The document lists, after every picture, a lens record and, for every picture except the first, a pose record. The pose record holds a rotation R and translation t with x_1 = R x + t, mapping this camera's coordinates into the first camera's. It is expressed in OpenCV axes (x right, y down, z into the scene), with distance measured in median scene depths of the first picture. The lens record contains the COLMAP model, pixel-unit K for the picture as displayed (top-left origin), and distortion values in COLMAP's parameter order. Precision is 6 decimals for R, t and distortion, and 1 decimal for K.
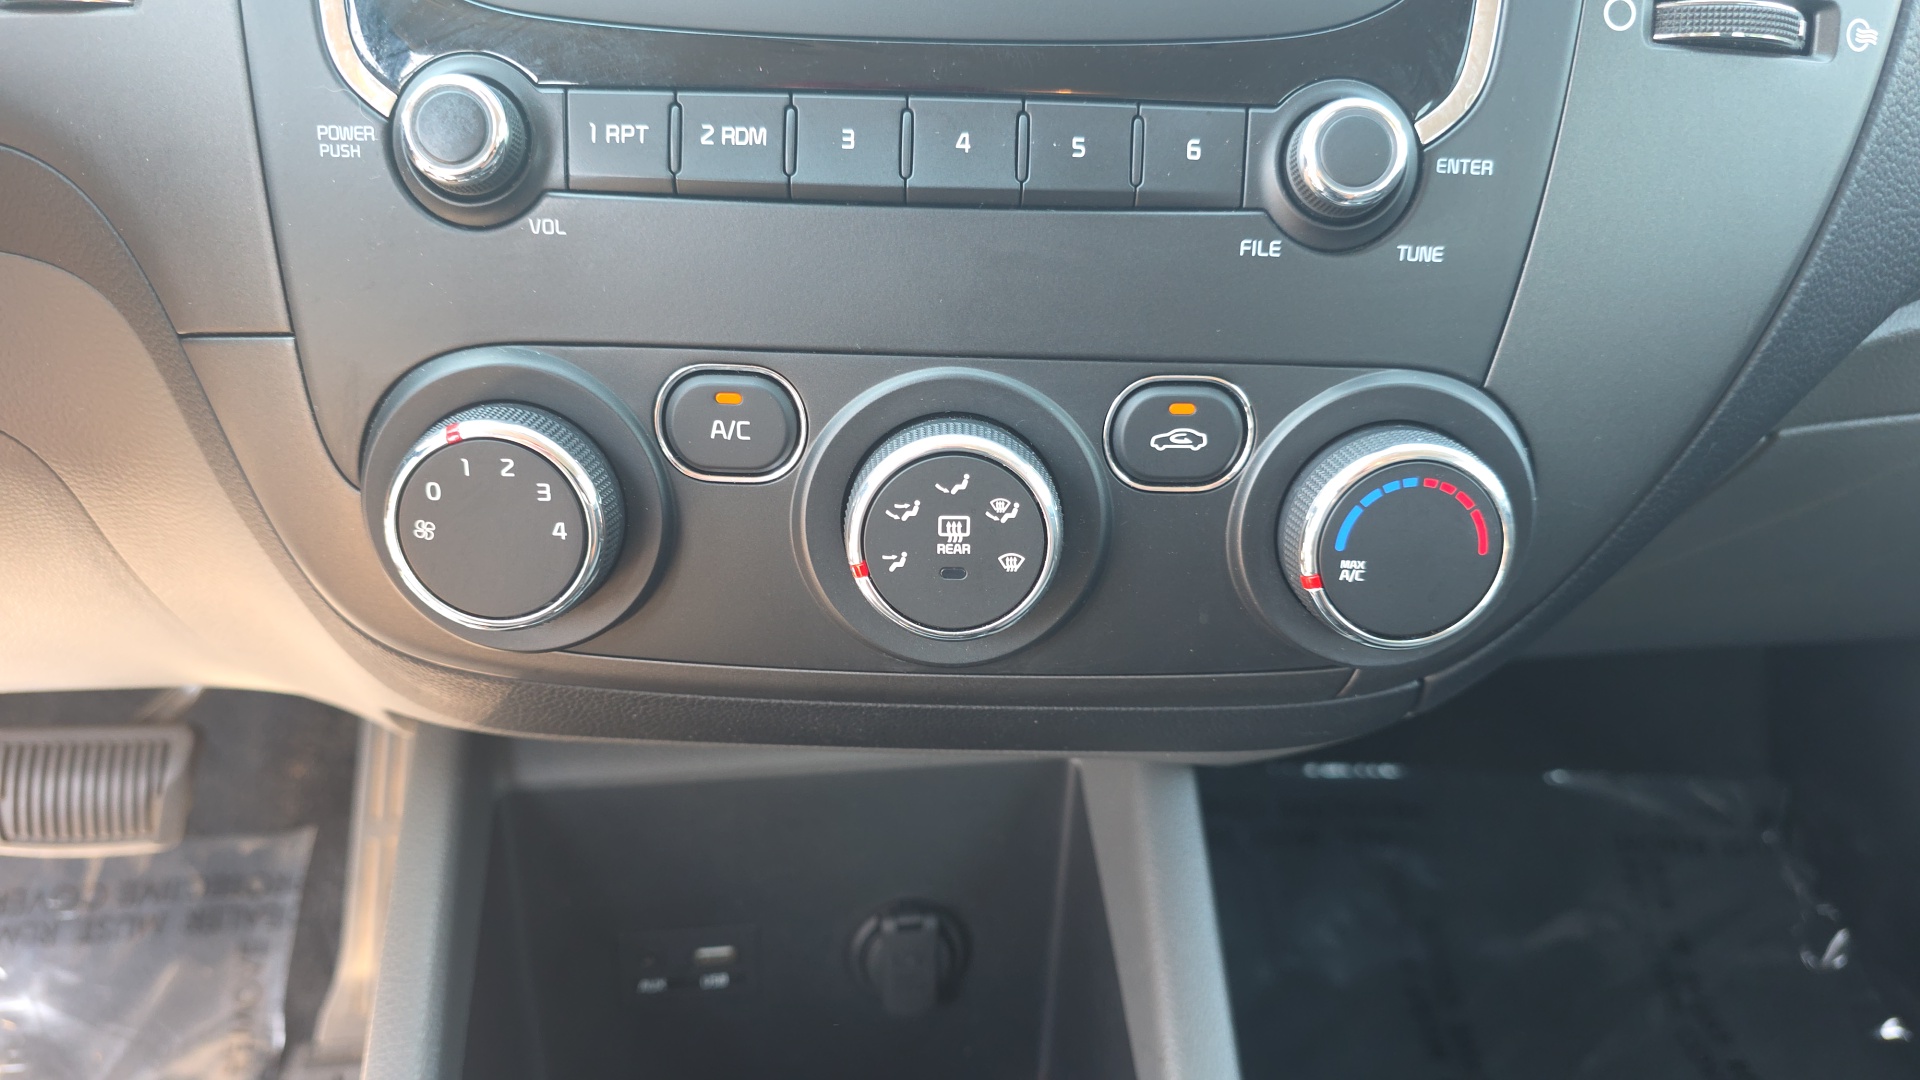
lens RADIAL K [[1307.3, 0, 956.9], [0, 1307.3, 563.2], [0, 0, 1]] dist [0.023323, -0.051590]
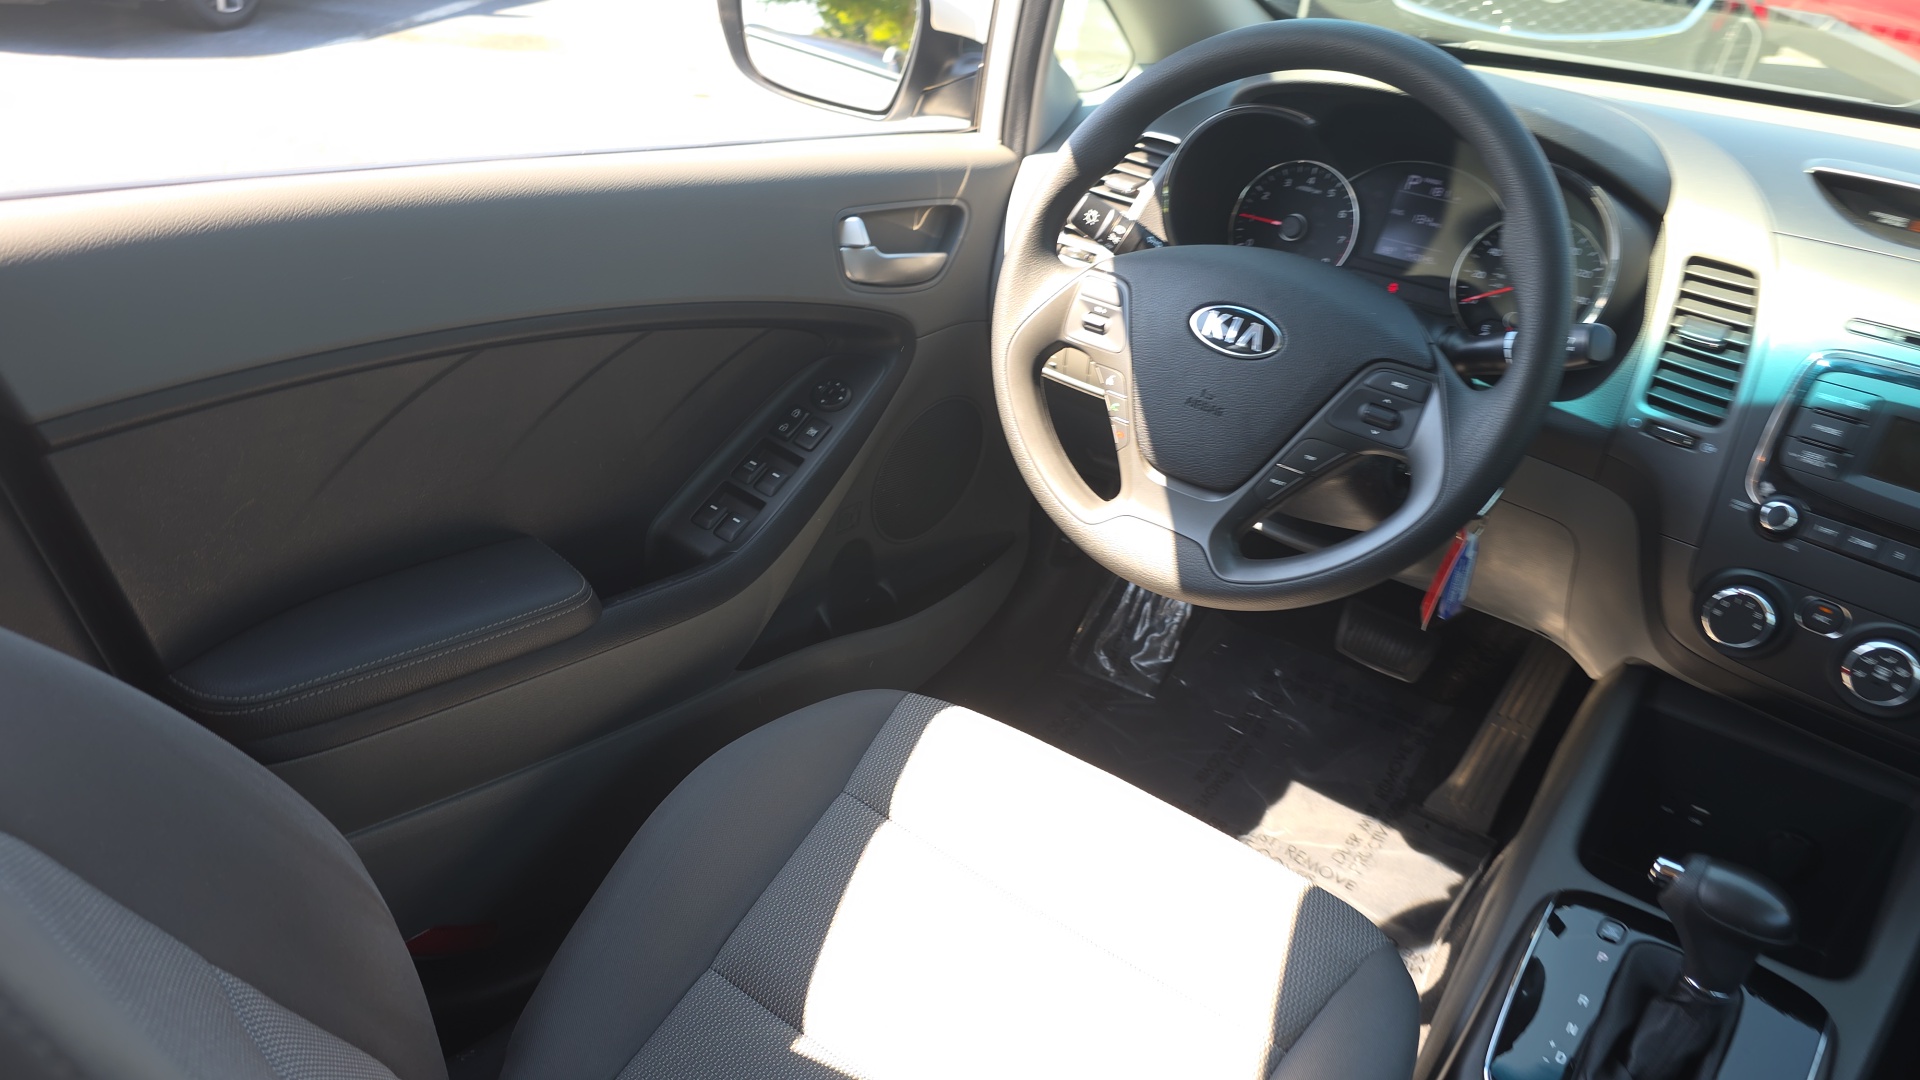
lens RADIAL K [[1313.4, 0, 959.6], [0, 1313.4, 571.7], [0, 0, 1]] dist [0.059893, -0.056021]
pose [[0.708480, 0.363648, -0.604827, 0.298708], [-0.375905, 0.919781, 0.112686, 0.244763], [0.597287, 0.147521, 0.788344, -3.178115]]
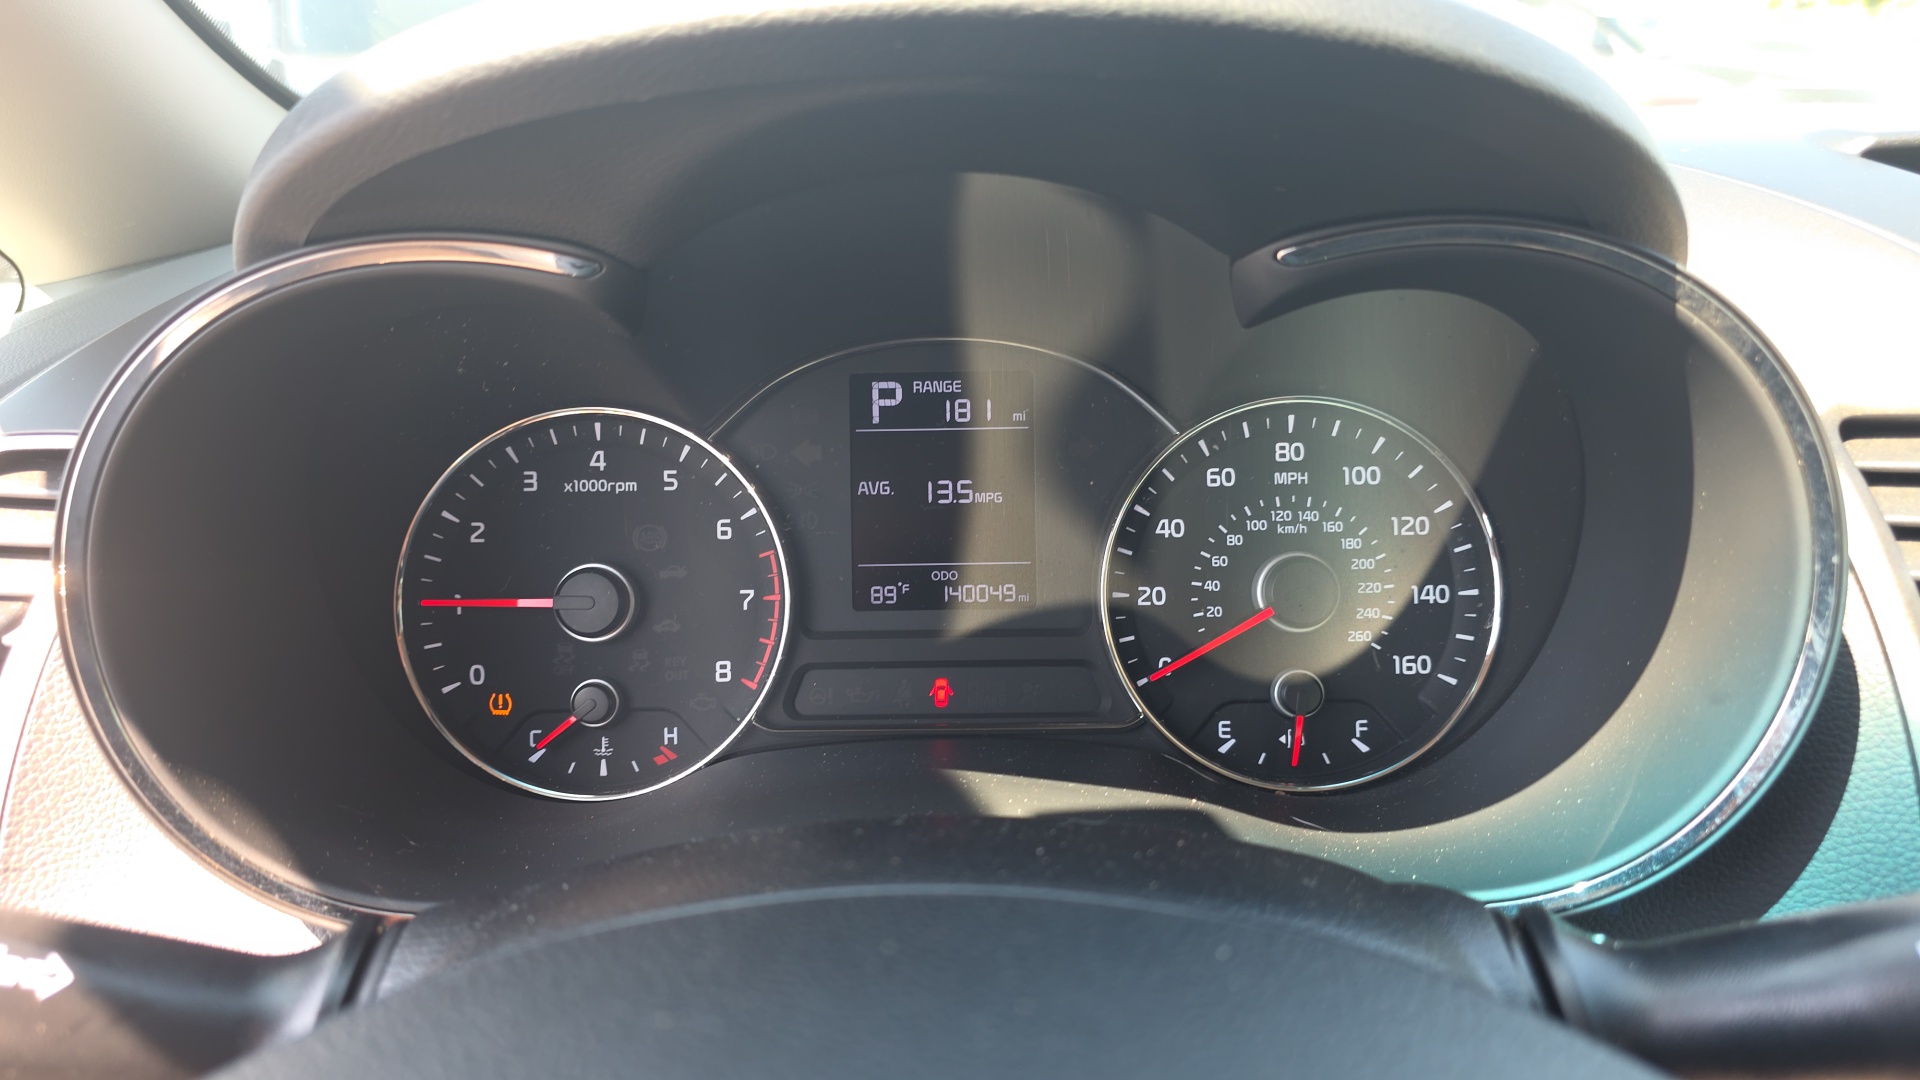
lens RADIAL K [[1353.0, 0, 888.4], [0, 1353.0, 545.7], [0, 0, 1]] dist [0.065688, -0.065554]
pose [[0.984839, -0.016614, -0.172673, -1.583713], [-0.015261, 0.983246, -0.181646, -0.599248], [0.172798, 0.181527, 0.968085, -0.367626]]
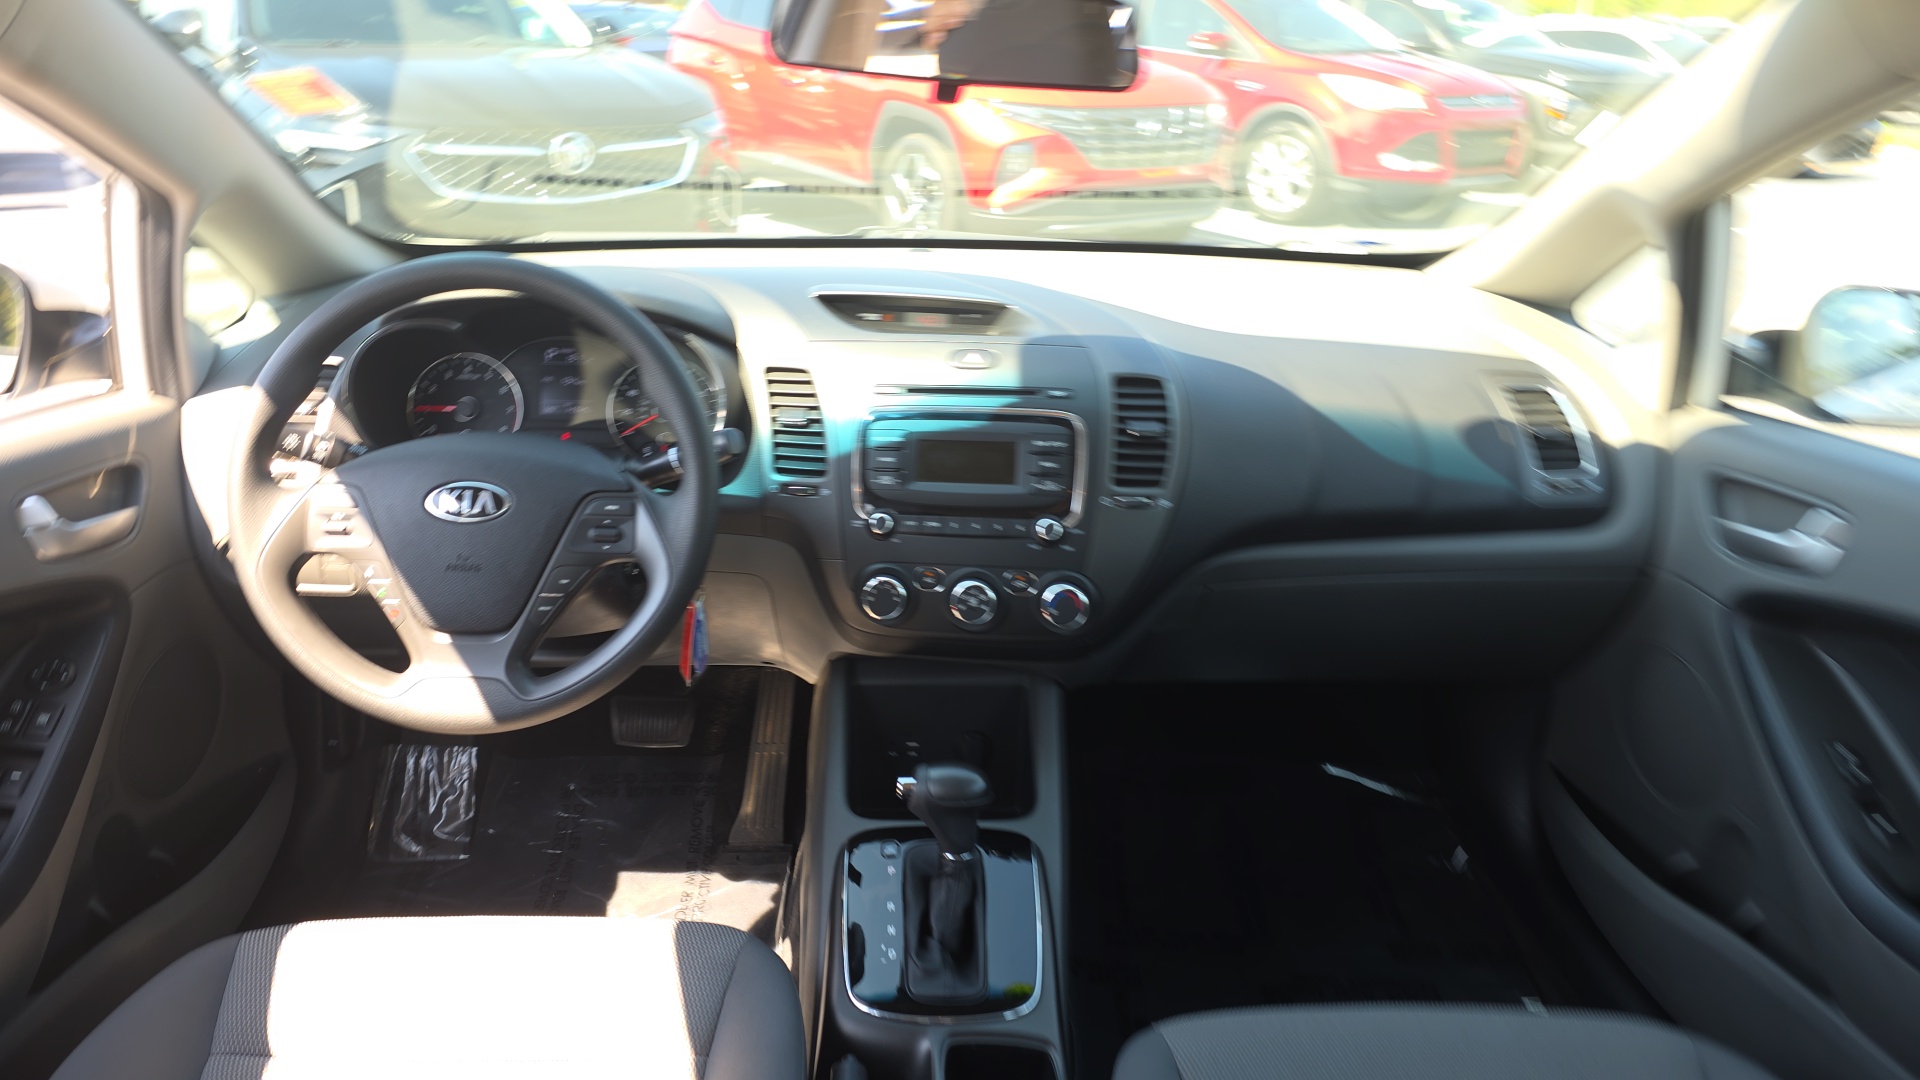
lens RADIAL K [[1312.2, 0, 921.6], [0, 1312.2, 510.3], [0, 0, 1]] dist [0.054818, -0.000324]
pose [[0.991204, 0.009376, -0.132007, 0.468028], [-0.029851, 0.987621, -0.153993, 0.415872], [0.128929, 0.156579, 0.979214, -4.052141]]
